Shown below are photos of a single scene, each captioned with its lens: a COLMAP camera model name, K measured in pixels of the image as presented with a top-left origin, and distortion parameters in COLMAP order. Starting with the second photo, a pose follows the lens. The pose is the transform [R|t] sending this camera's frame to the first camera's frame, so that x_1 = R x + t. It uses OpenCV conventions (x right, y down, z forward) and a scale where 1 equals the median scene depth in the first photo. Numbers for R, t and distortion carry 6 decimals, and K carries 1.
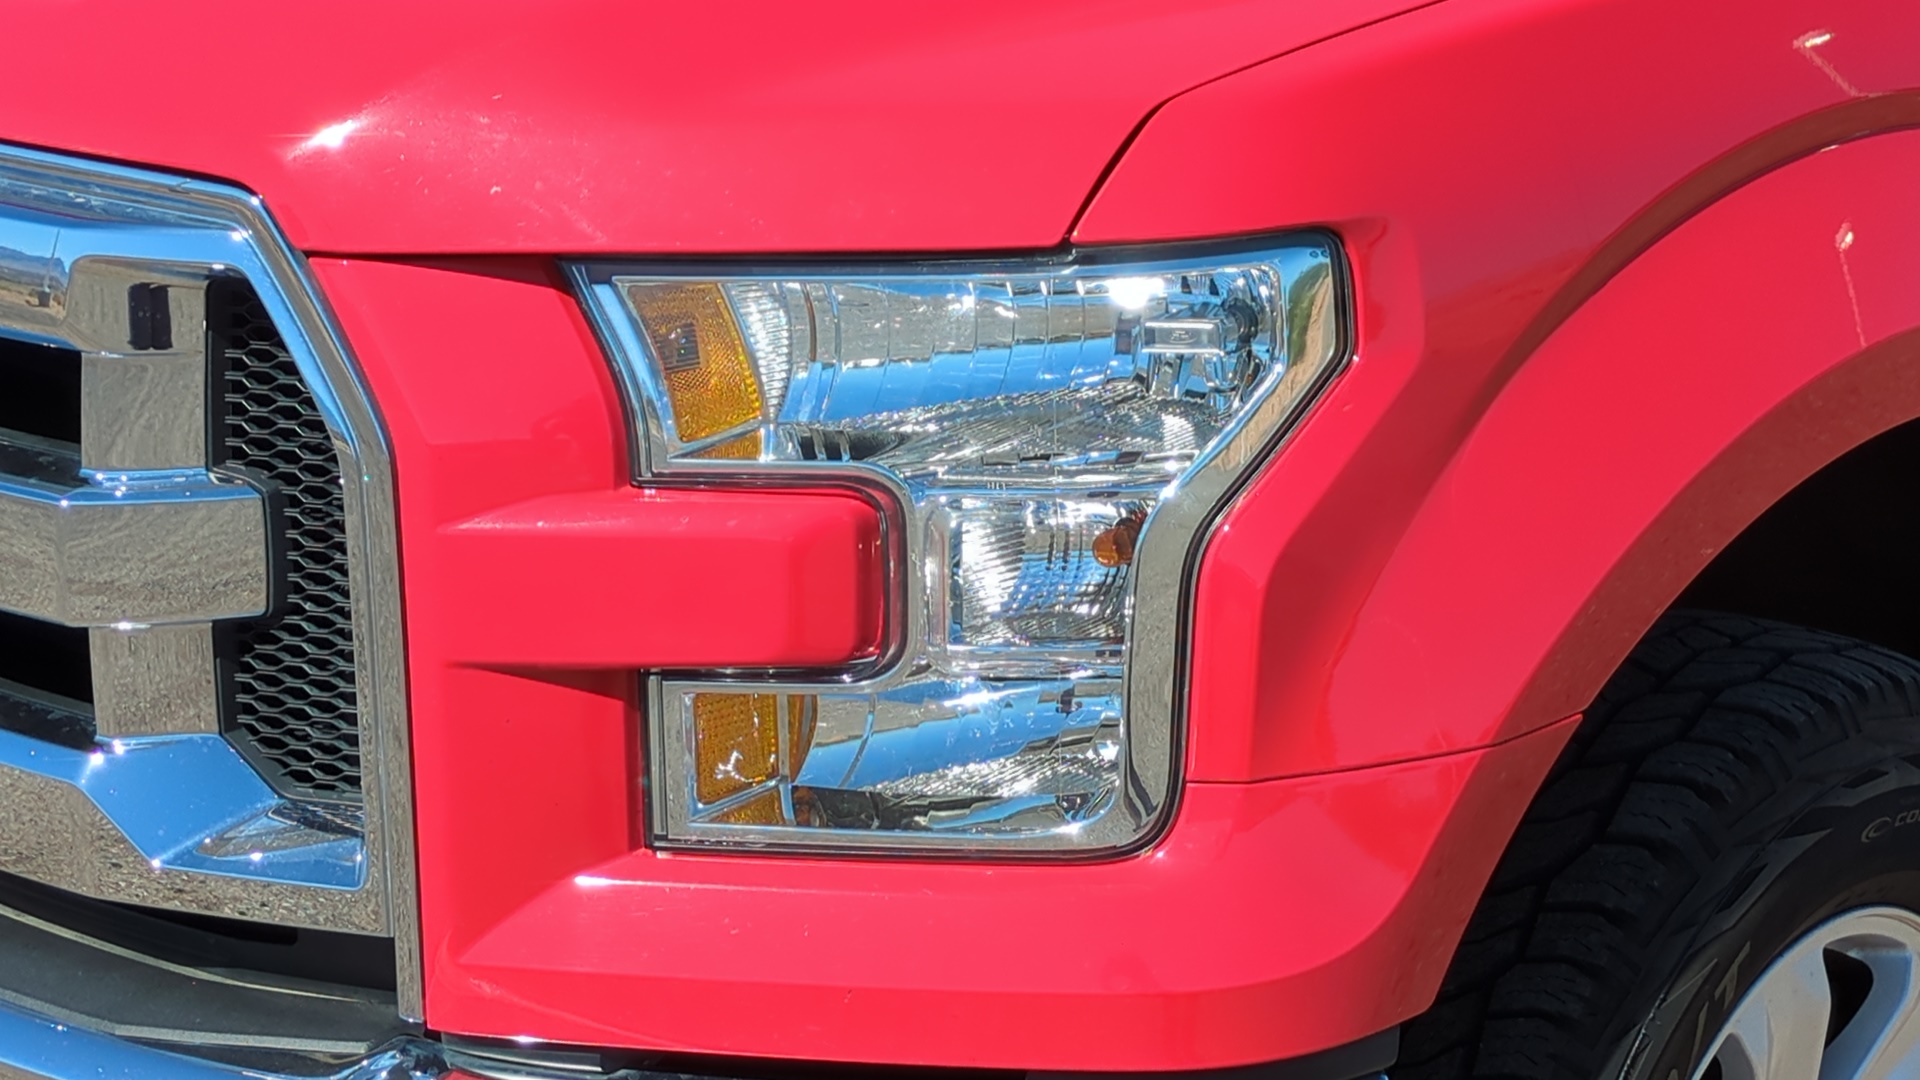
lens RADIAL K [[3297.4, 0, 990.3], [0, 3297.4, 545.6], [0, 0, 1]] dist [0.178270, -1.192265]
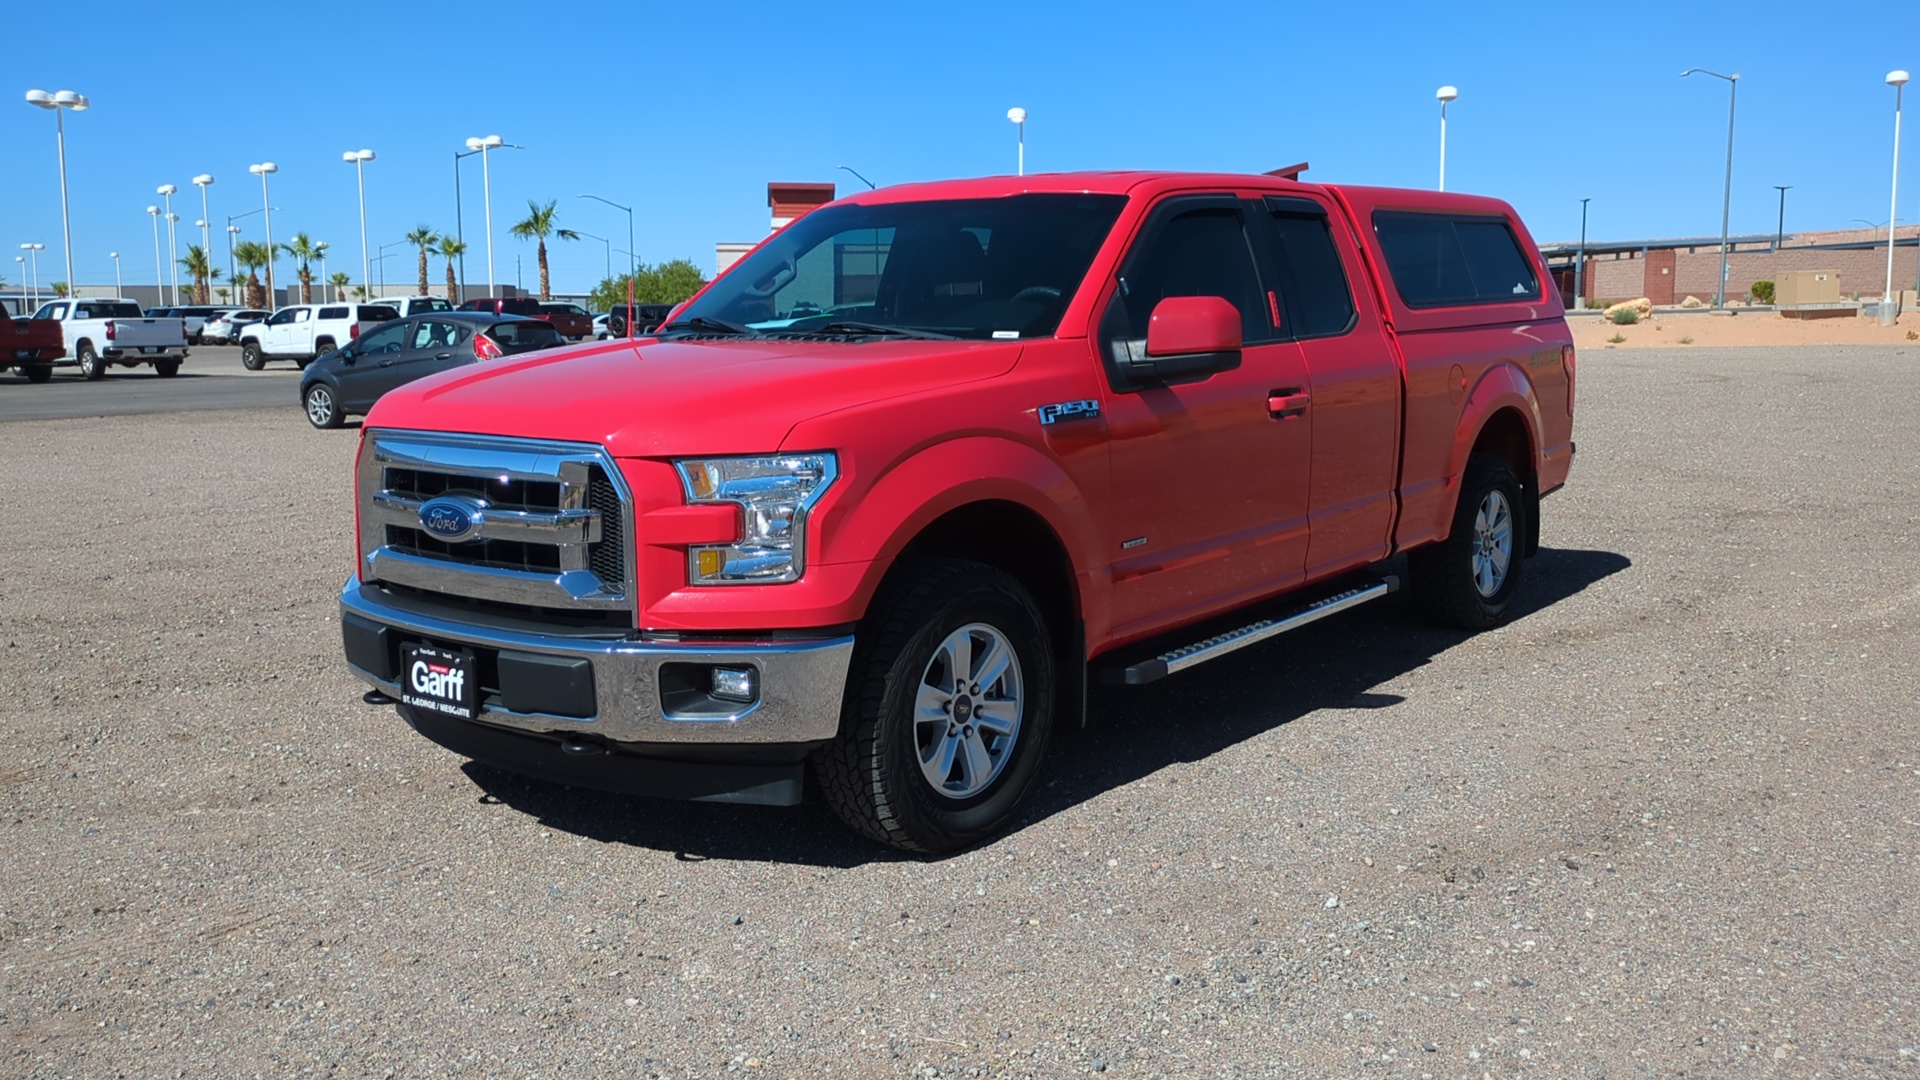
lens RADIAL K [[1641.6, 0, 972.4], [0, 1641.6, 532.6], [0, 0, 1]] dist [0.089038, -0.098137]
pose [[0.994979, -0.012694, 0.099274, 0.062963], [0.027225, 0.988847, -0.146422, 0.367508], [-0.096308, 0.148390, 0.984228, -1.306208]]
